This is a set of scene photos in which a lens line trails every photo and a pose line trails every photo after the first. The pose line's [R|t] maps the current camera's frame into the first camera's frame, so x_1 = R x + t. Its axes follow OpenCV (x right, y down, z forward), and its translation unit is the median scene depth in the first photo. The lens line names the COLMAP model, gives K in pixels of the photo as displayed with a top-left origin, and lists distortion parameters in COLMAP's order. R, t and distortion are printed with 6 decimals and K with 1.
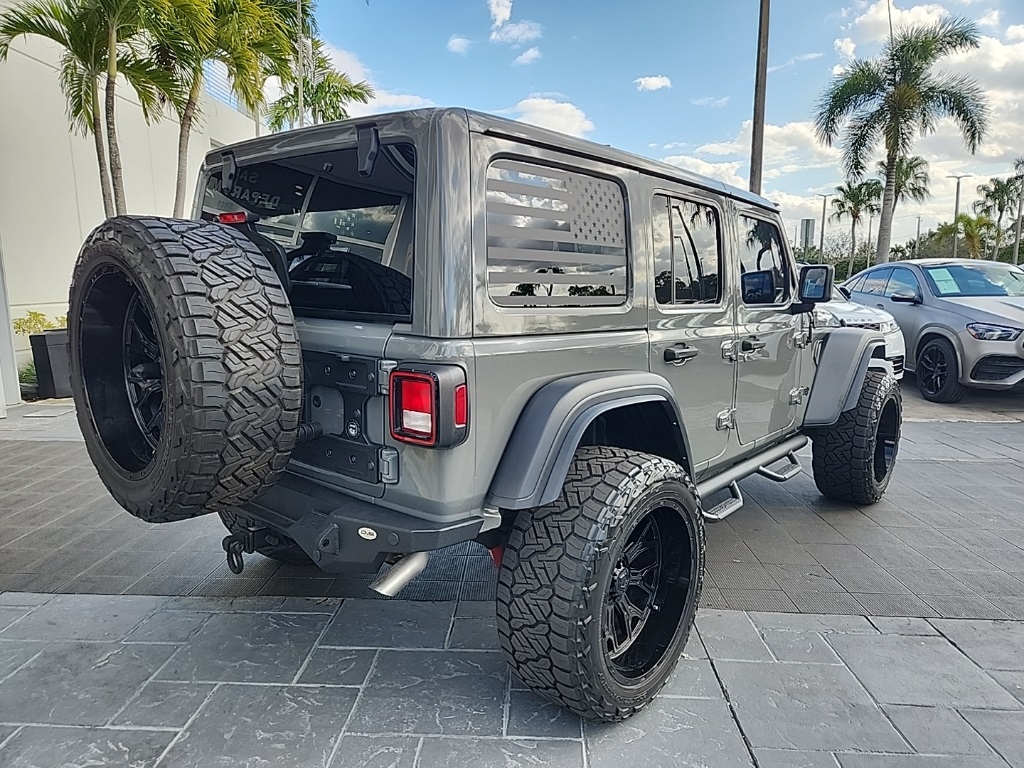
lens RADIAL K [[694.5, 0, 508.3], [0, 694.5, 382.9], [0, 0, 1]] dist [0.065788, -0.051935]
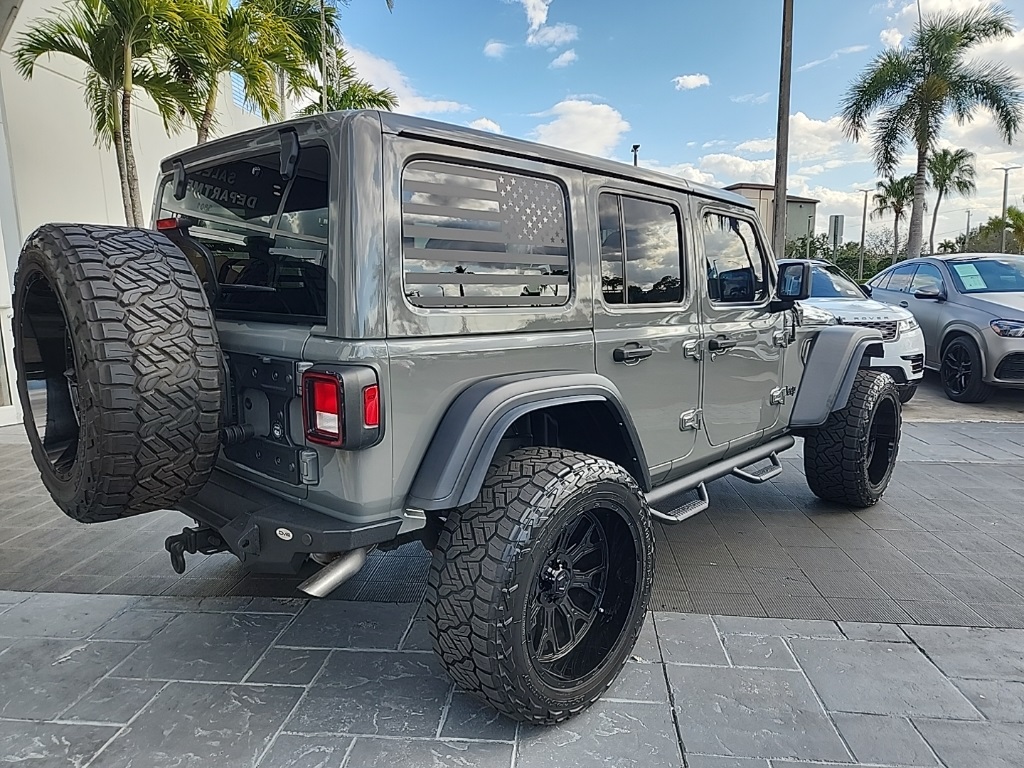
lens RADIAL K [[694.5, 0, 511.2], [0, 694.5, 384.2], [0, 0, 1]] dist [0.065788, -0.051935]
pose [[0.998583, -0.007485, -0.052682, 0.123854], [0.007349, 0.999969, -0.002769, 0.003383], [0.052702, 0.002378, 0.998607, 0.005371]]
